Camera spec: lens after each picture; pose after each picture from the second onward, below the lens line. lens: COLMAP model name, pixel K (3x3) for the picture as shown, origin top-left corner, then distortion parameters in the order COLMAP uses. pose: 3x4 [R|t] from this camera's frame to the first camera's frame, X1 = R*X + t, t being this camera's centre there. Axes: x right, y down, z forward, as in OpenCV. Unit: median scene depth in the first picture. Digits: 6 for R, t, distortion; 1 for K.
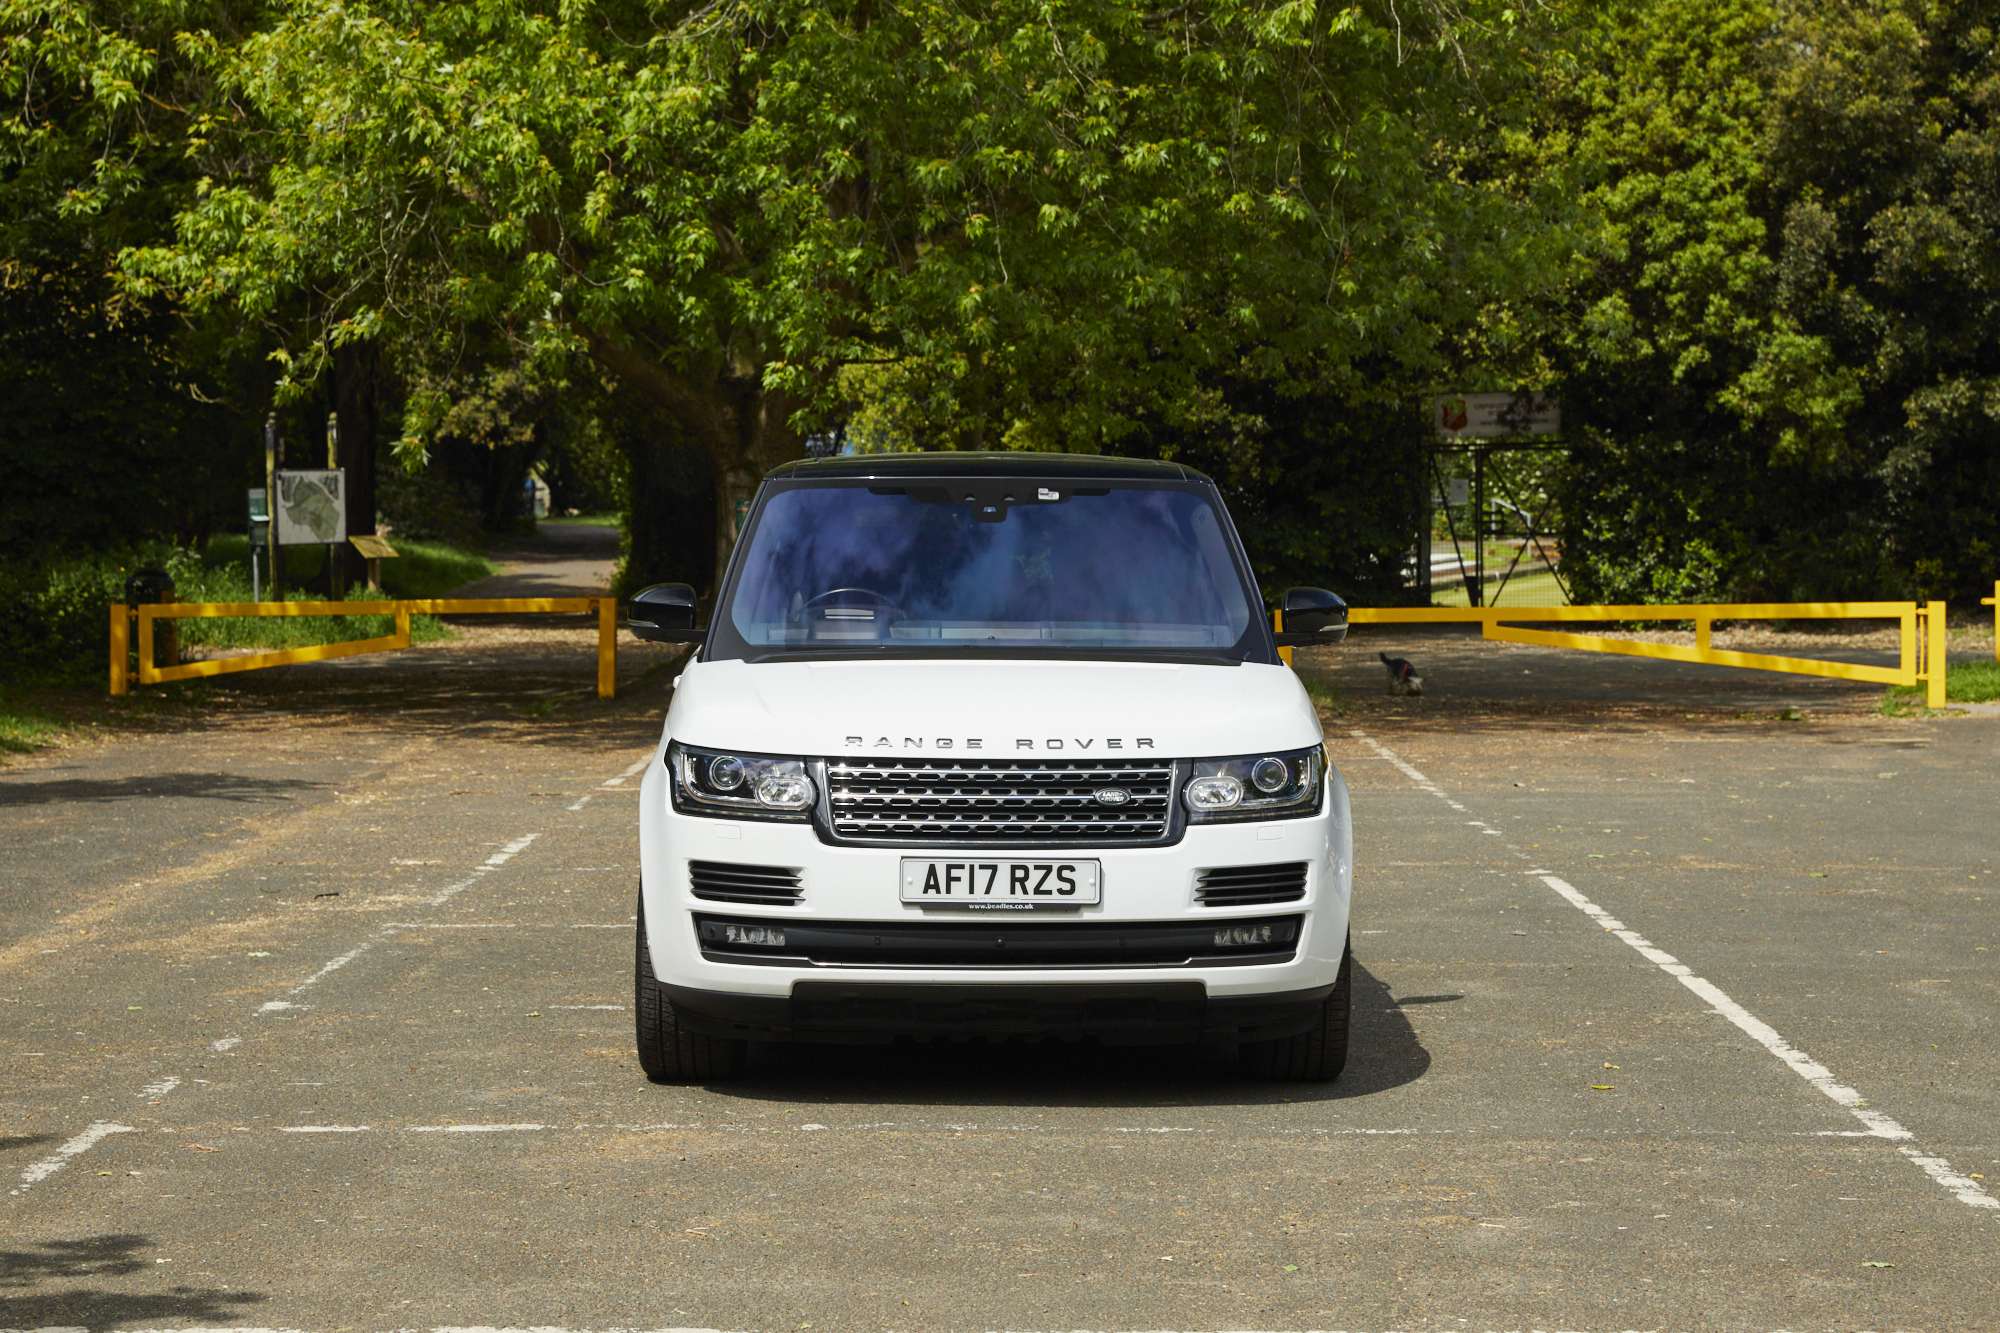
lens RADIAL K [[4164.4, 0, 1003.5], [0, 4164.4, 709.5], [0, 0, 1]] dist [0.012913, -0.224317]
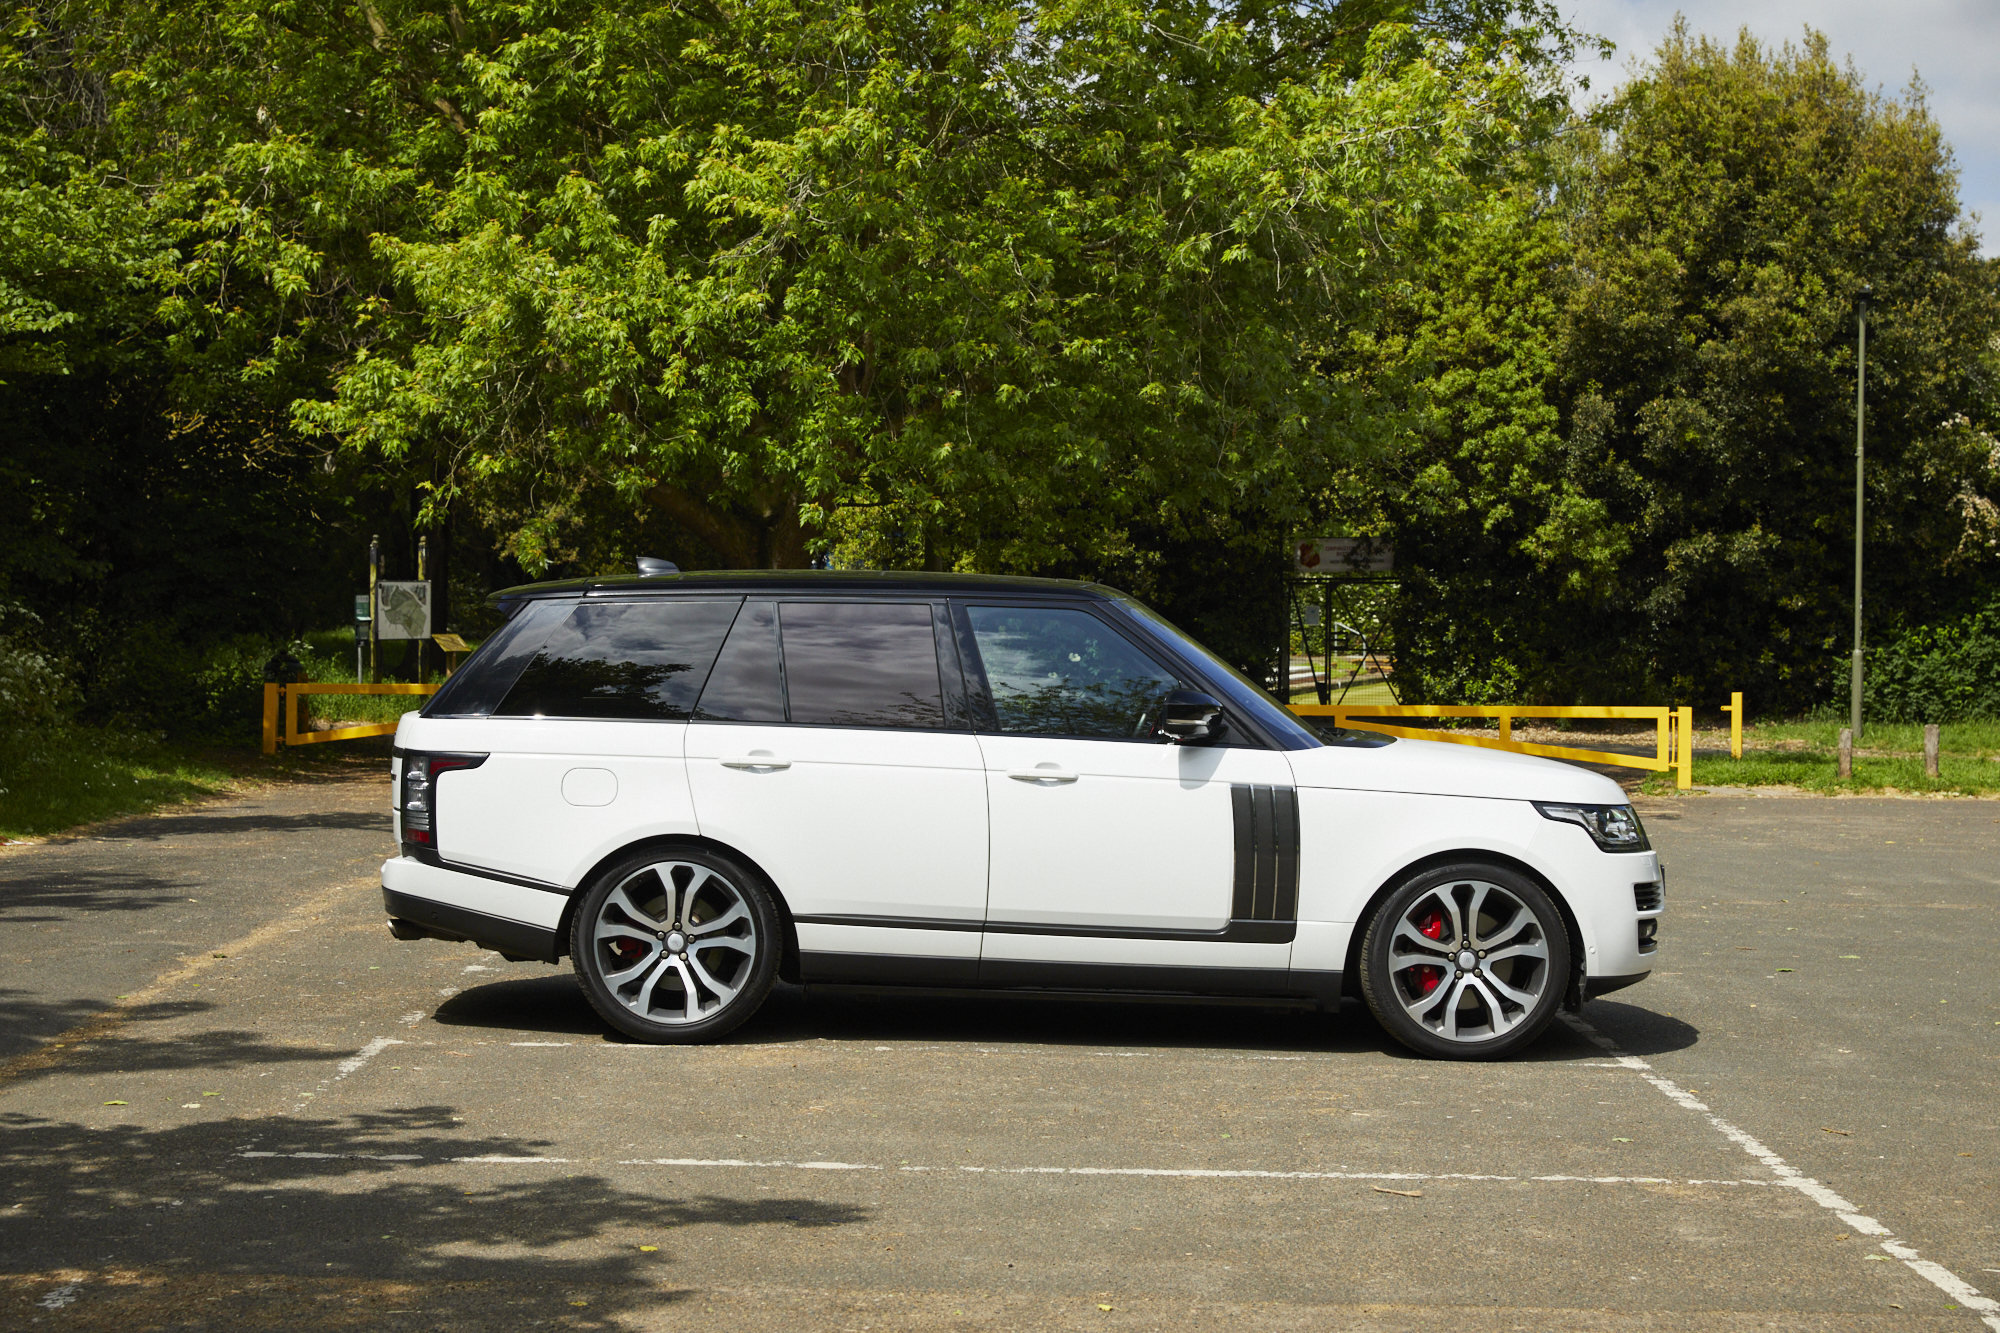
lens RADIAL K [[3459.5, 0, 1000.0], [0, 3459.5, 666.5], [0, 0, 1]] dist [-0.032971, 0.072690]
pose [[0.999586, 0.018803, 0.021766, -0.008591], [-0.018005, 0.999179, -0.036302, 0.003016], [-0.022430, 0.035895, 0.999104, -0.047522]]
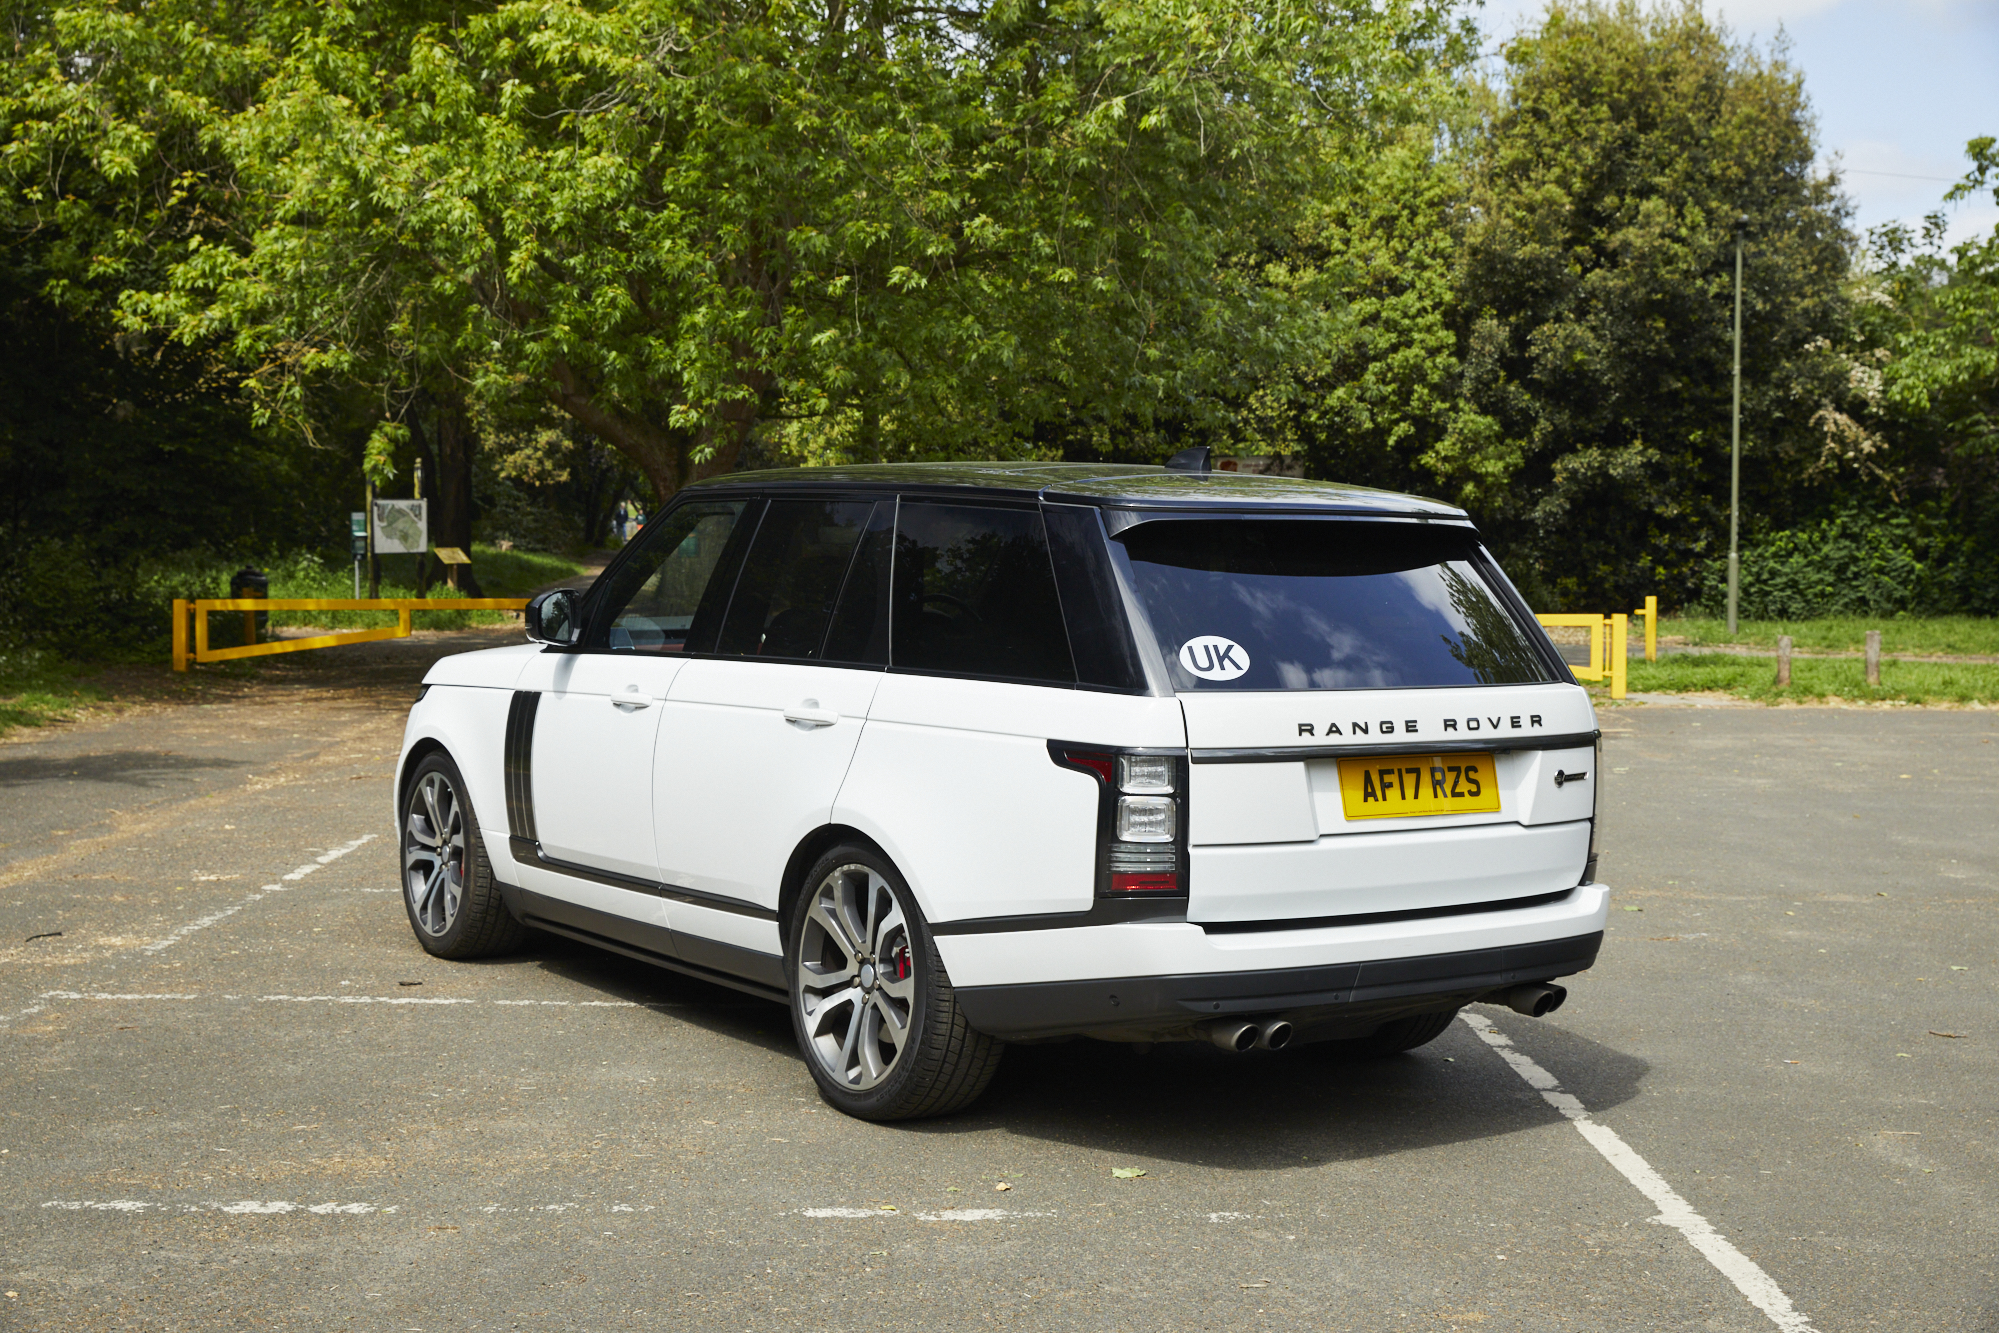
lens RADIAL K [[2478.5, 0, 999.5], [0, 2478.5, 666.5], [0, 0, 1]] dist [-0.011787, 0.007855]
pose [[0.999695, 0.011303, 0.021976, 0.014062], [-0.011383, 0.999929, 0.003500, -0.007305], [-0.021935, -0.003749, 0.999752, 0.177112]]
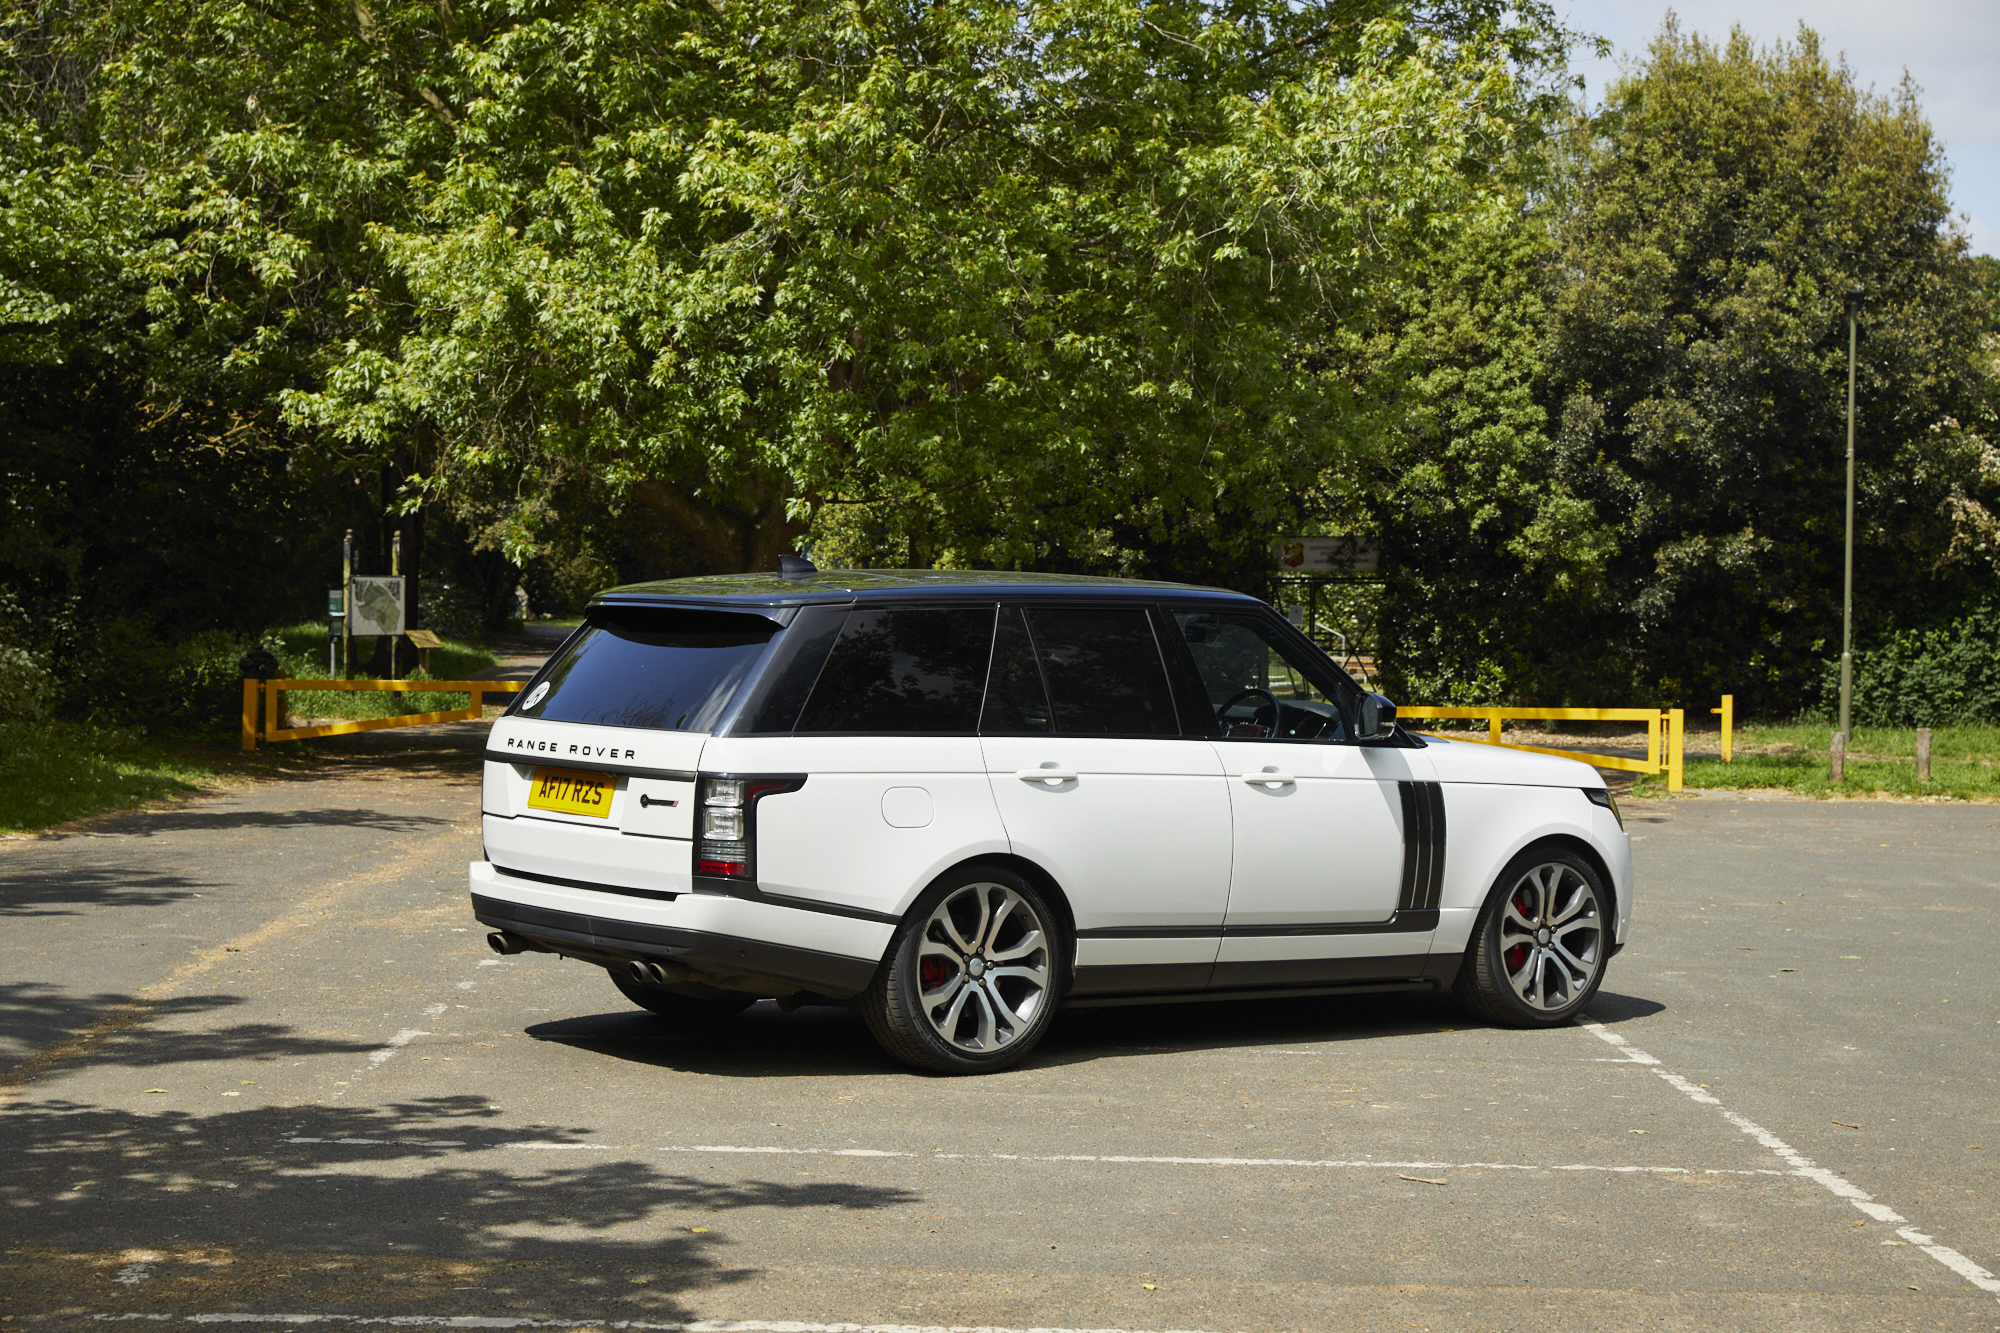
lens RADIAL K [[3526.5, 0, 1033.8], [0, 3526.5, 670.8], [0, 0, 1]] dist [0.031626, -0.251357]
pose [[0.998876, 0.023614, 0.041106, -0.013773], [-0.022164, 0.999128, -0.035391, 0.003612], [-0.041906, 0.034440, 0.998528, -0.057404]]
